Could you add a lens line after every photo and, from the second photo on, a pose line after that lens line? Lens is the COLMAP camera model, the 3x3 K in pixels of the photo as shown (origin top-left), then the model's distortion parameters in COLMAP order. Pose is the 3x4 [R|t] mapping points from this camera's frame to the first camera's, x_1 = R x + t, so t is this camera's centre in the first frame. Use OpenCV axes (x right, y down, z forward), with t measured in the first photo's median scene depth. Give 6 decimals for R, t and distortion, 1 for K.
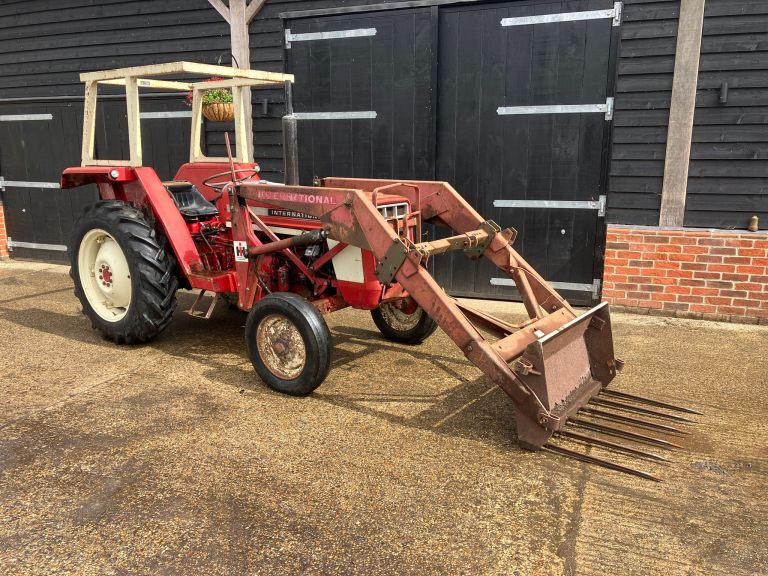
lens RADIAL K [[625.0, 0, 382.0], [0, 625.0, 294.1], [0, 0, 1]] dist [0.009376, 0.004390]
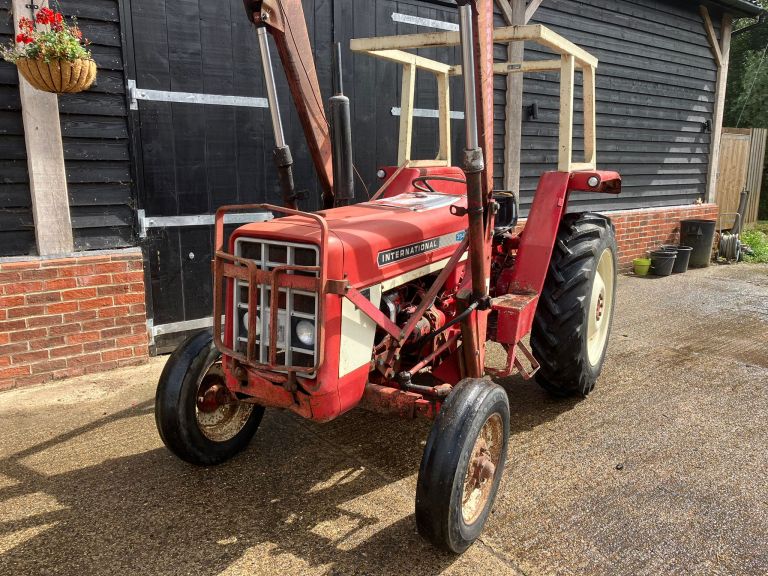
lens RADIAL K [[628.2, 0, 384.0], [0, 628.2, 288.0], [0, 0, 1]] dist [0.002508, 0.000100]
pose [[0.510076, -0.166733, 0.843814, -0.704953], [0.183216, 0.979579, 0.082807, -0.123371], [-0.840389, 0.112363, 0.530208, 0.588553]]
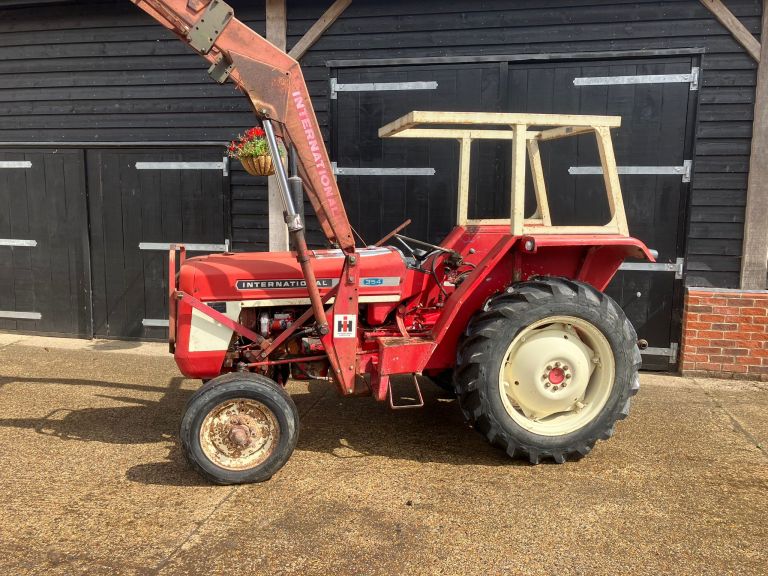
lens RADIAL K [[625.0, 0, 382.0], [0, 625.0, 294.1], [0, 0, 1]] dist [0.009376, 0.004390]
pose [[0.985579, -0.012972, 0.168719, -0.285573], [0.025772, 0.996933, -0.073900, -0.042263], [-0.167243, 0.077182, 0.982890, 0.124821]]
